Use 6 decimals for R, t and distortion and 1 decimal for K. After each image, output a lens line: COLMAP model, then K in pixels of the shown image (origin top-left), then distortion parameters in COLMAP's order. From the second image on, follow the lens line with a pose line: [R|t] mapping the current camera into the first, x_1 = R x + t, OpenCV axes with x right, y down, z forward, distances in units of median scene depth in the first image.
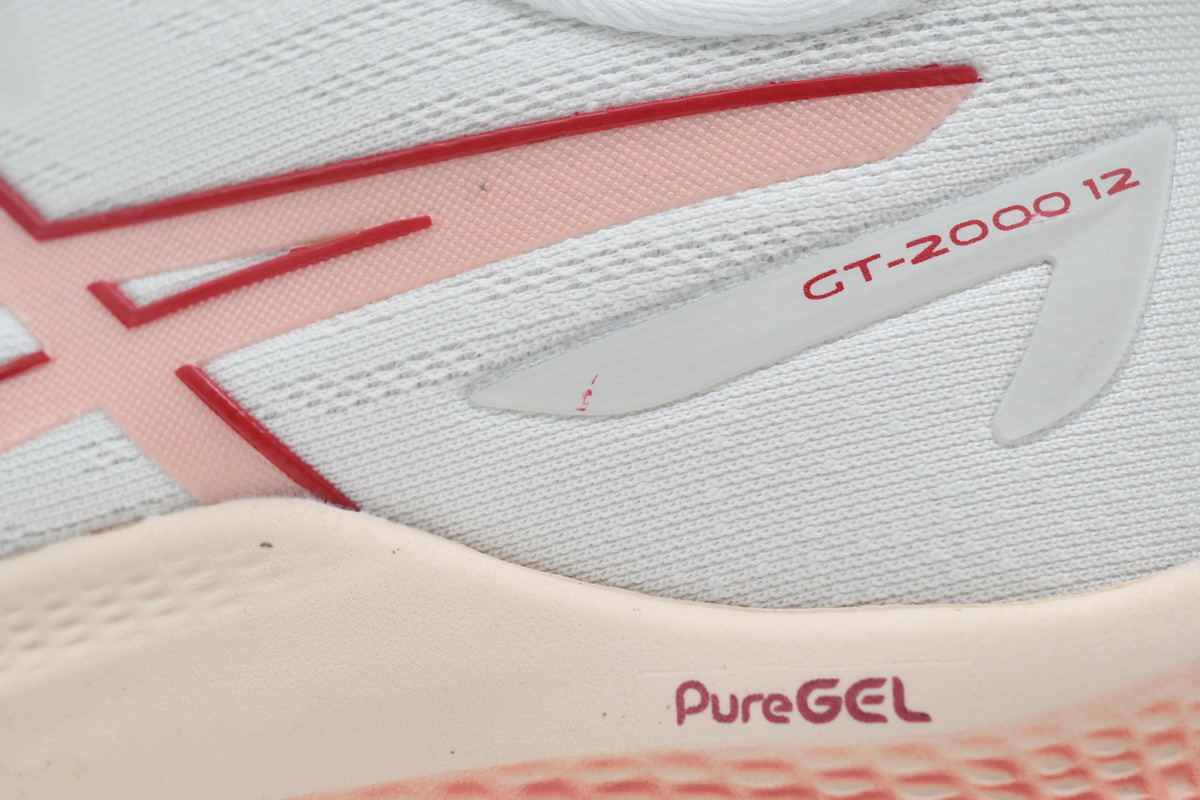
lens RADIAL K [[3916.2, 0, 599.5], [0, 3916.2, 398.3], [0, 0, 1]] dist [0.074114, 0.000000]
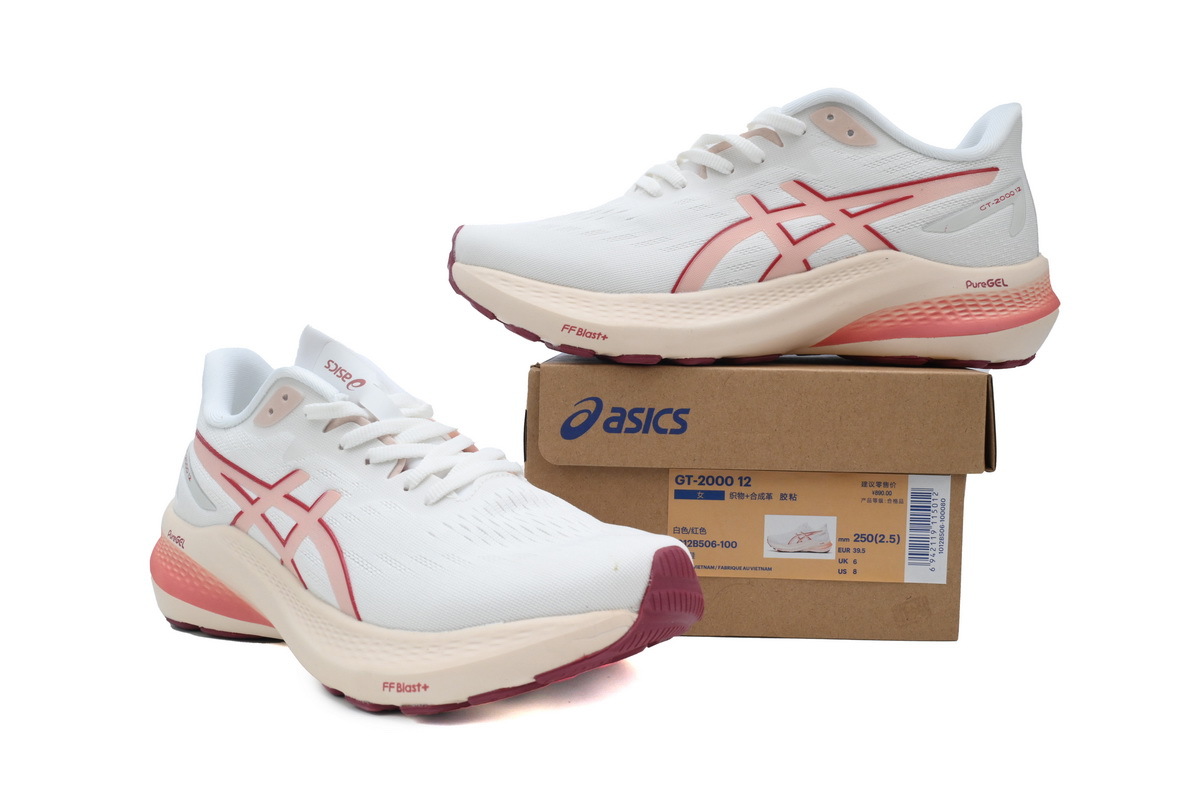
lens RADIAL K [[1107.9, 0, 600.9], [0, 1107.9, 398.6], [0, 0, 1]] dist [-0.021941, 0.000000]
pose [[0.936911, -0.058706, 0.344603, -0.967473], [0.029591, 0.995578, 0.089154, 0.081294], [-0.348313, -0.073332, 0.934505, -0.261608]]
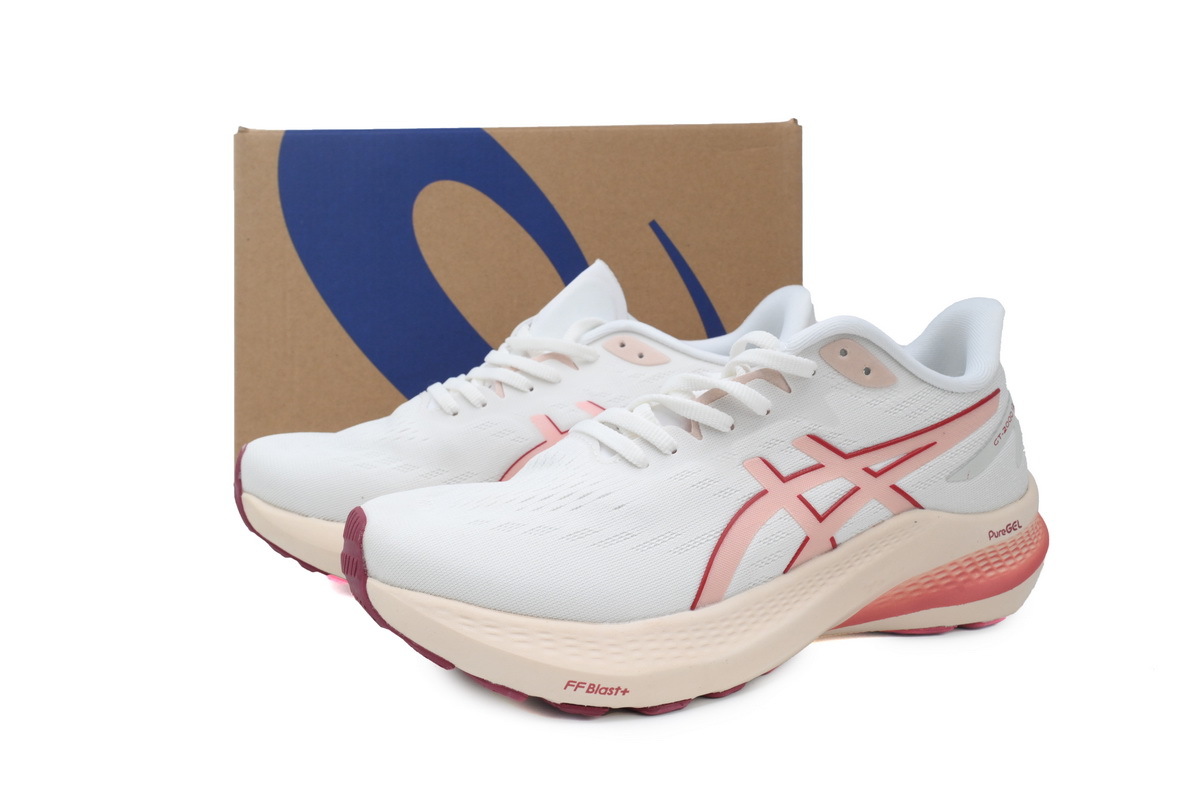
lens RADIAL K [[1107.9, 0, 597.4], [0, 1107.9, 406.8], [0, 0, 1]] dist [-0.021941, 0.000000]
pose [[0.739464, -0.180033, 0.648676, -1.130641], [0.061743, 0.977653, 0.200952, -0.359814], [-0.670359, -0.108545, 0.734055, 0.348645]]
